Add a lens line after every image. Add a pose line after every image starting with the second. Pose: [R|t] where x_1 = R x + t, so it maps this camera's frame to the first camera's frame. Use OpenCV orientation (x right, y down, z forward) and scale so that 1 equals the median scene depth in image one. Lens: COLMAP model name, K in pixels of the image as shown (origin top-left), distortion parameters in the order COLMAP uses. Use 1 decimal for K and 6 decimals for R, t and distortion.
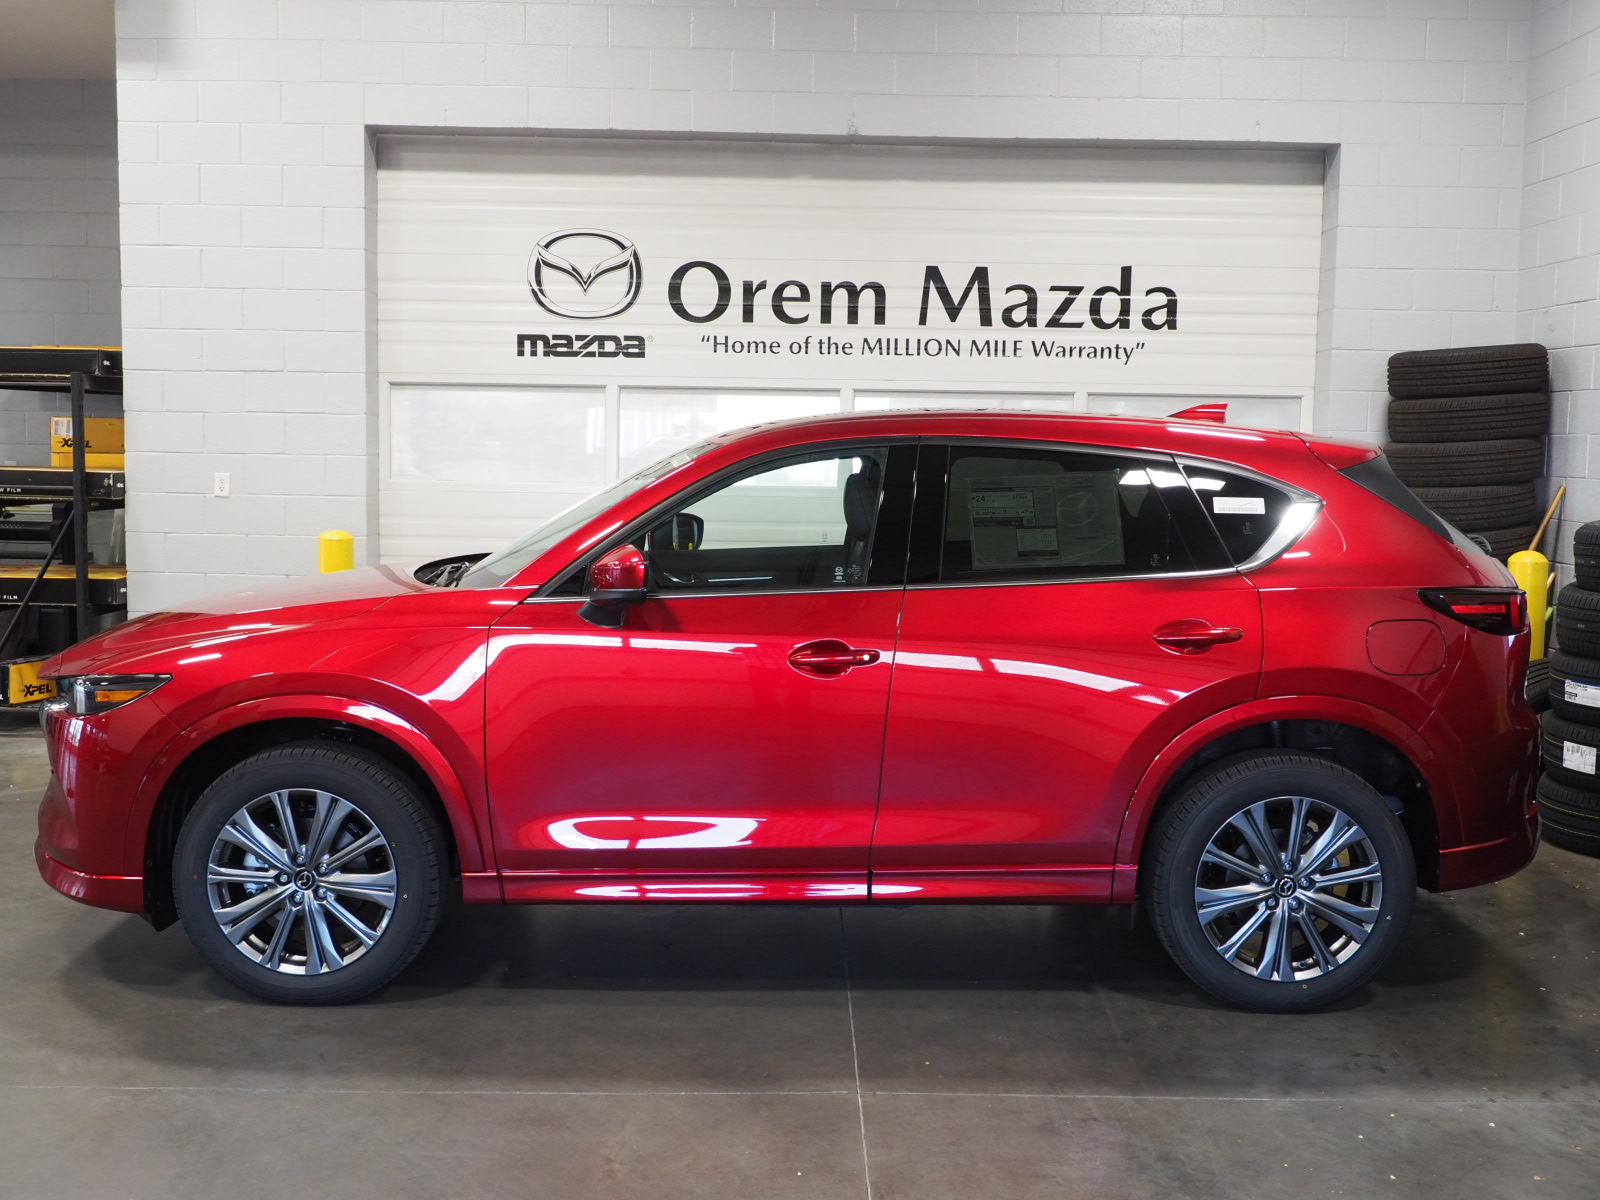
lens RADIAL K [[1537.9, 0, 798.8], [0, 1537.9, 599.9], [0, 0, 1]] dist [-0.000462, 0.000000]
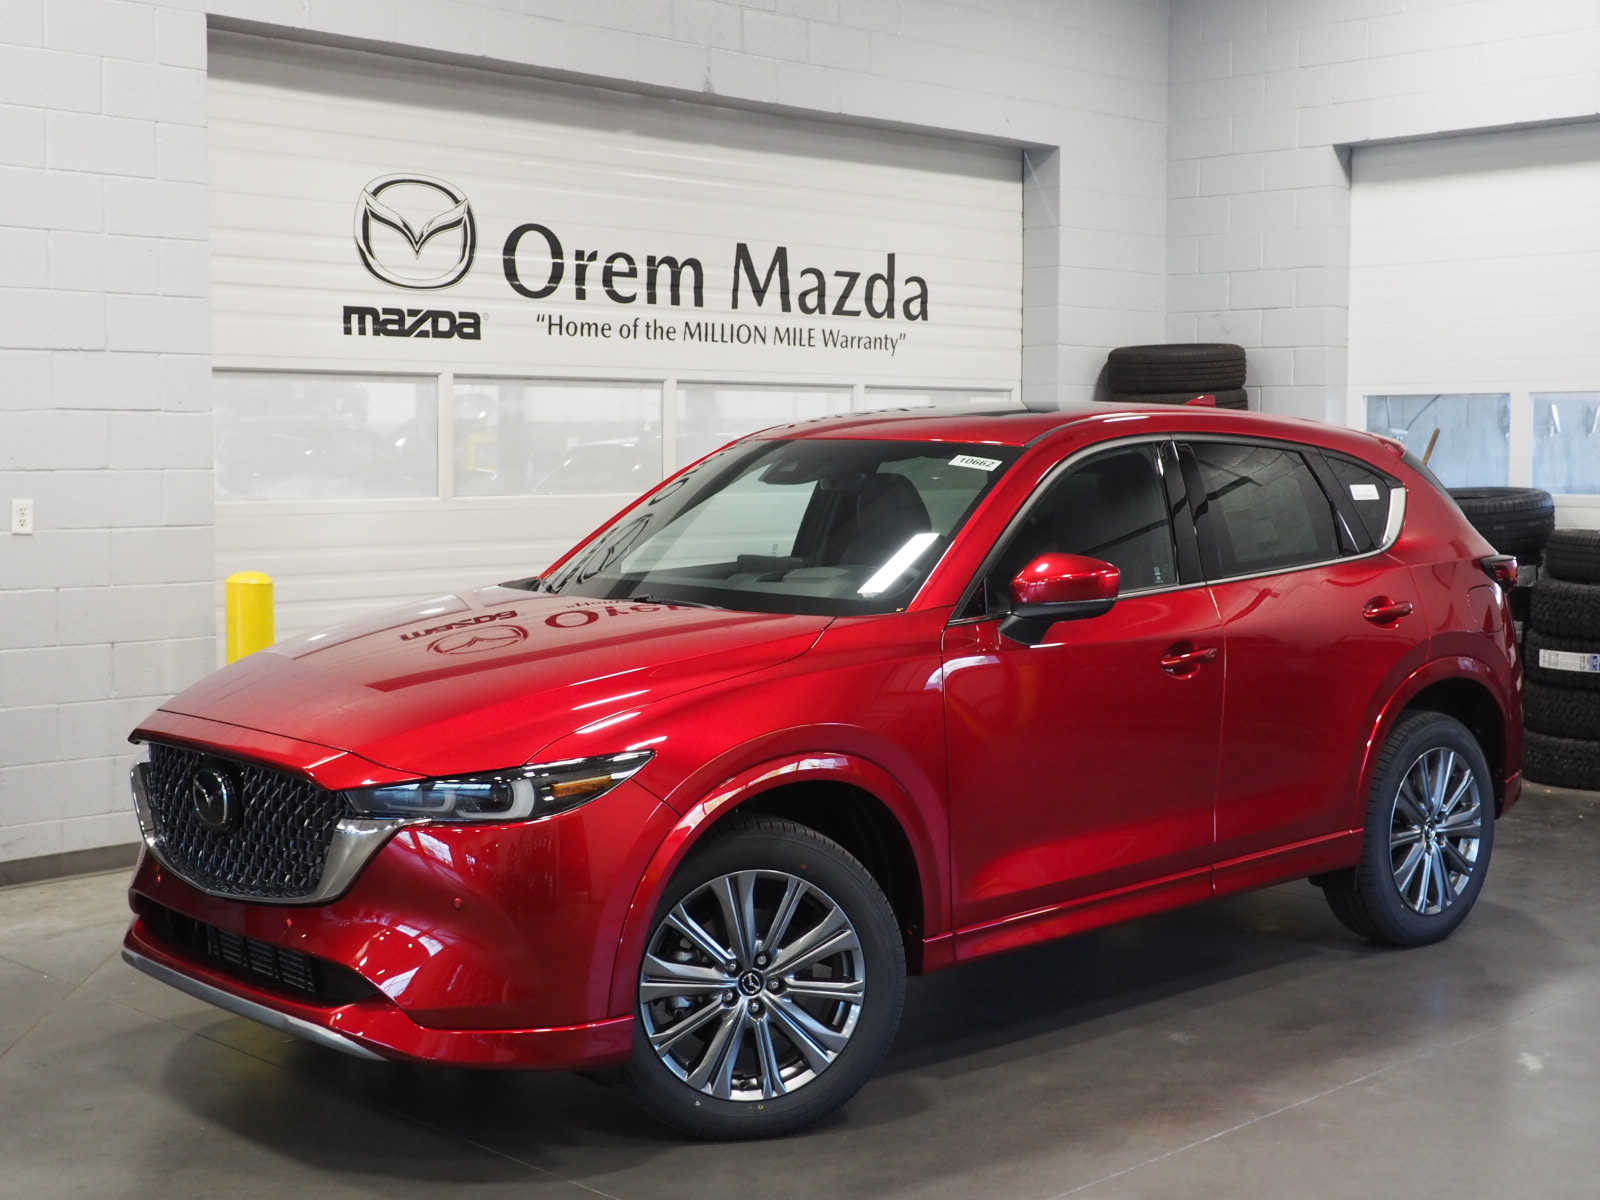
lens RADIAL K [[2020.2, 0, 803.0], [0, 2020.2, 597.1], [0, 0, 1]] dist [0.001302, 0.000000]
pose [[0.750794, -0.064354, 0.657394, -0.673269], [0.077486, 0.996952, 0.009098, -0.020217], [-0.655976, 0.044108, 0.753492, 0.101931]]
